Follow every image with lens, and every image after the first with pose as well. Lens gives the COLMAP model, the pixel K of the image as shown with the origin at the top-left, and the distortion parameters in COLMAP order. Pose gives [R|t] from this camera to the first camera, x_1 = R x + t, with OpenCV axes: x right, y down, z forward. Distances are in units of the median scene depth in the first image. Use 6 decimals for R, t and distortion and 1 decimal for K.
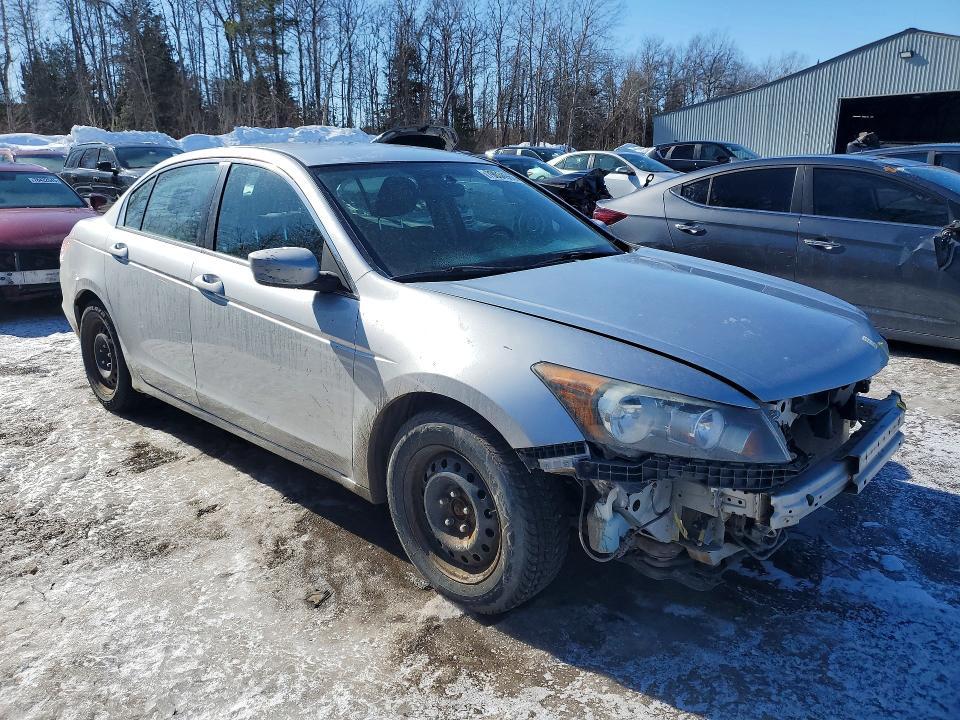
lens RADIAL K [[760.5, 0, 468.5], [0, 760.5, 354.0], [0, 0, 1]] dist [0.008052, 0.009017]
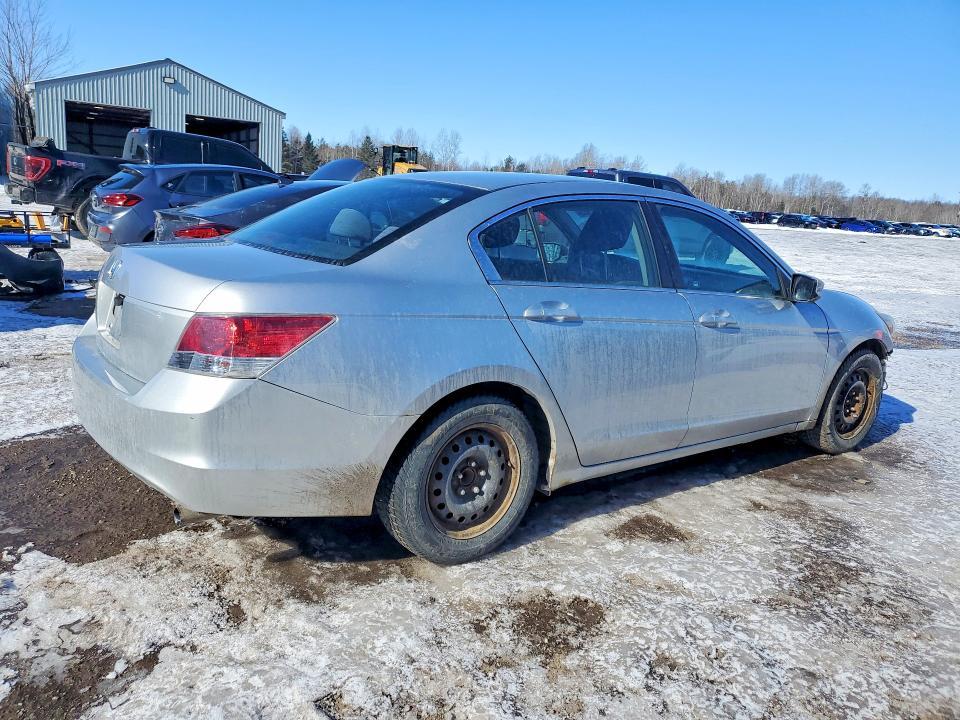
lens RADIAL K [[760.5, 0, 468.5], [0, 760.5, 354.0], [0, 0, 1]] dist [0.008052, 0.009017]
pose [[0.167263, -0.198746, 0.965672, -1.530231], [0.192856, 0.967144, 0.165645, -0.299468], [-0.966866, 0.158529, 0.200097, 1.207650]]
